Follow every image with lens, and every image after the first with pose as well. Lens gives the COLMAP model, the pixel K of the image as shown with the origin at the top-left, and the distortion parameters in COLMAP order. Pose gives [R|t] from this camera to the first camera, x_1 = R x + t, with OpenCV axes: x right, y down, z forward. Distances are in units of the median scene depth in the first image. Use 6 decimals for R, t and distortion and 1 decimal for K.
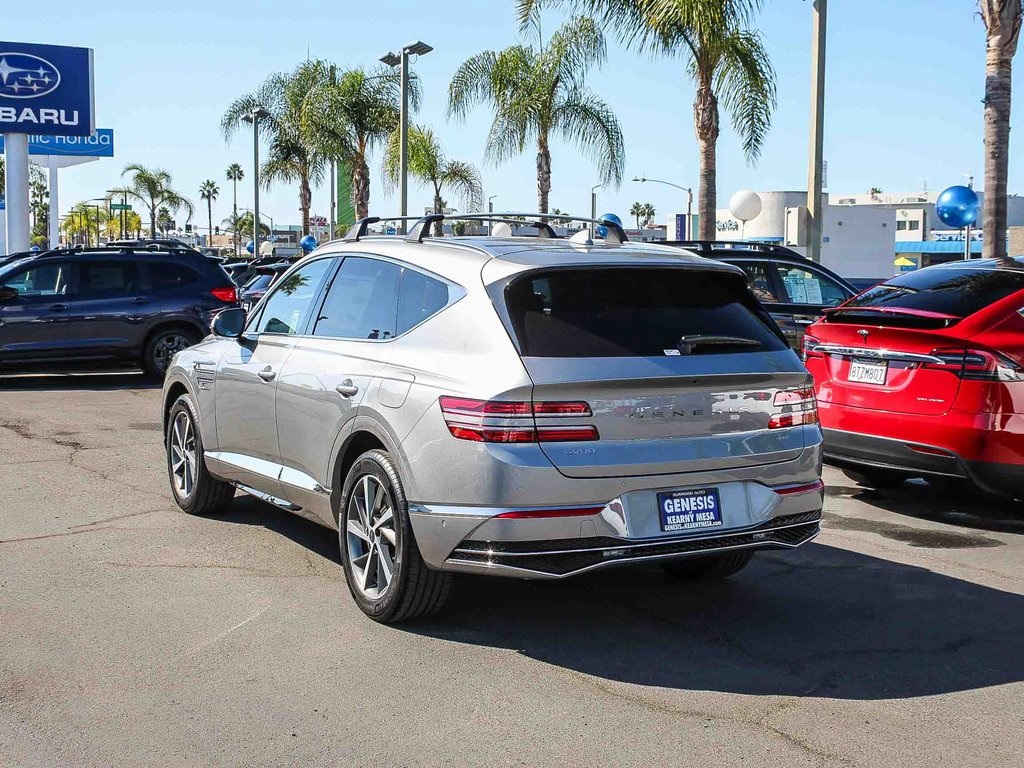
lens RADIAL K [[1369.0, 0, 428.5], [0, 1369.0, 383.9], [0, 0, 1]] dist [-0.018641, -0.004992]
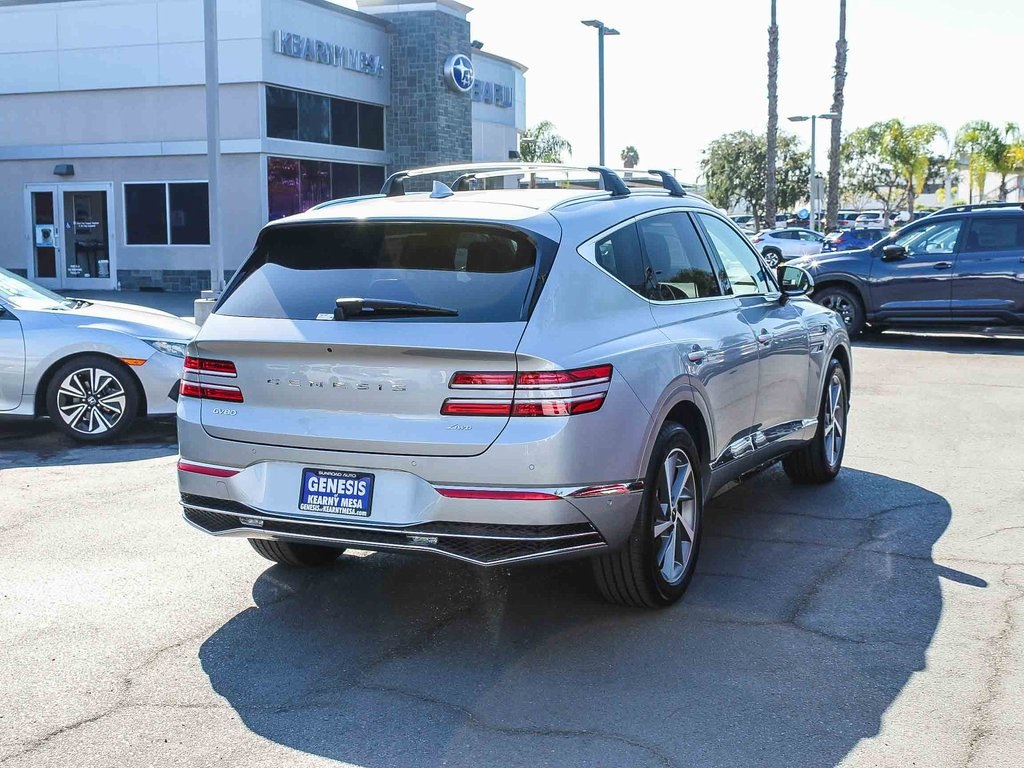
lens RADIAL K [[1369.0, 0, 428.5], [0, 1369.0, 383.9], [0, 0, 1]] dist [-0.018641, -0.004992]
pose [[0.568918, 0.082059, -0.818290, 0.948551], [-0.056663, 0.996556, 0.060541, -0.036929], [0.820440, 0.011924, 0.571608, 0.528118]]
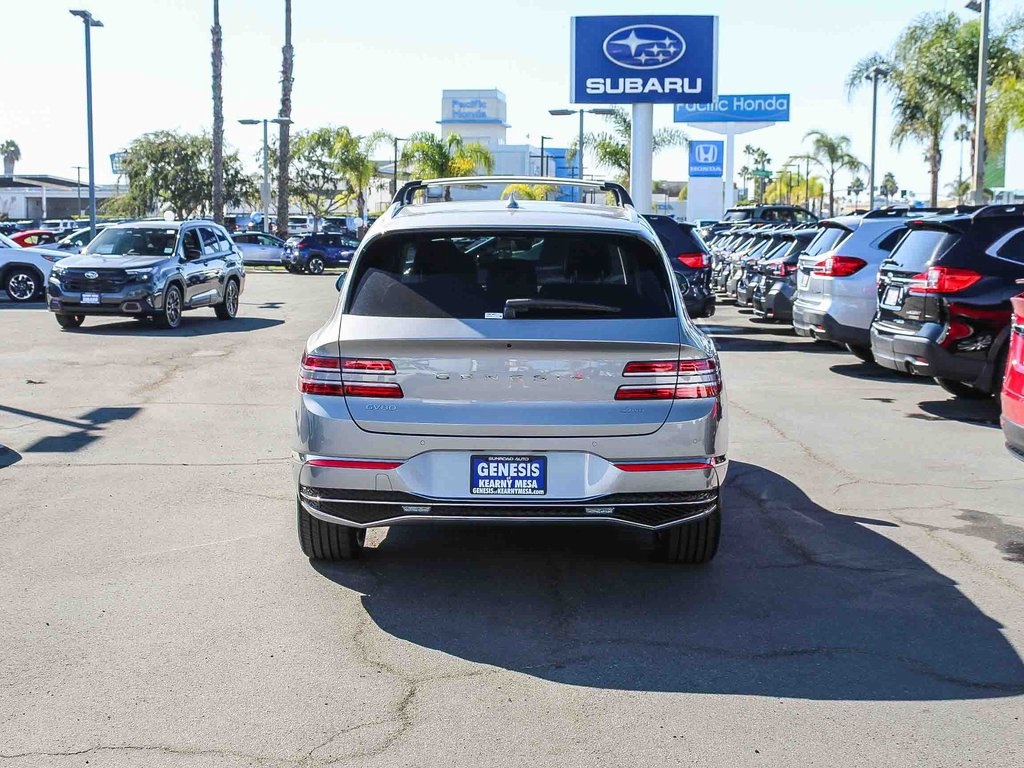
lens RADIAL K [[1406.7, 0, 512.0], [0, 1406.7, 384.0], [0, 0, 1]] dist [-0.009185, -0.047608]
pose [[0.868030, 0.054439, -0.493518, 0.685315], [-0.044191, 0.998497, 0.032416, -0.007026], [0.494541, -0.006329, 0.869131, 0.115813]]
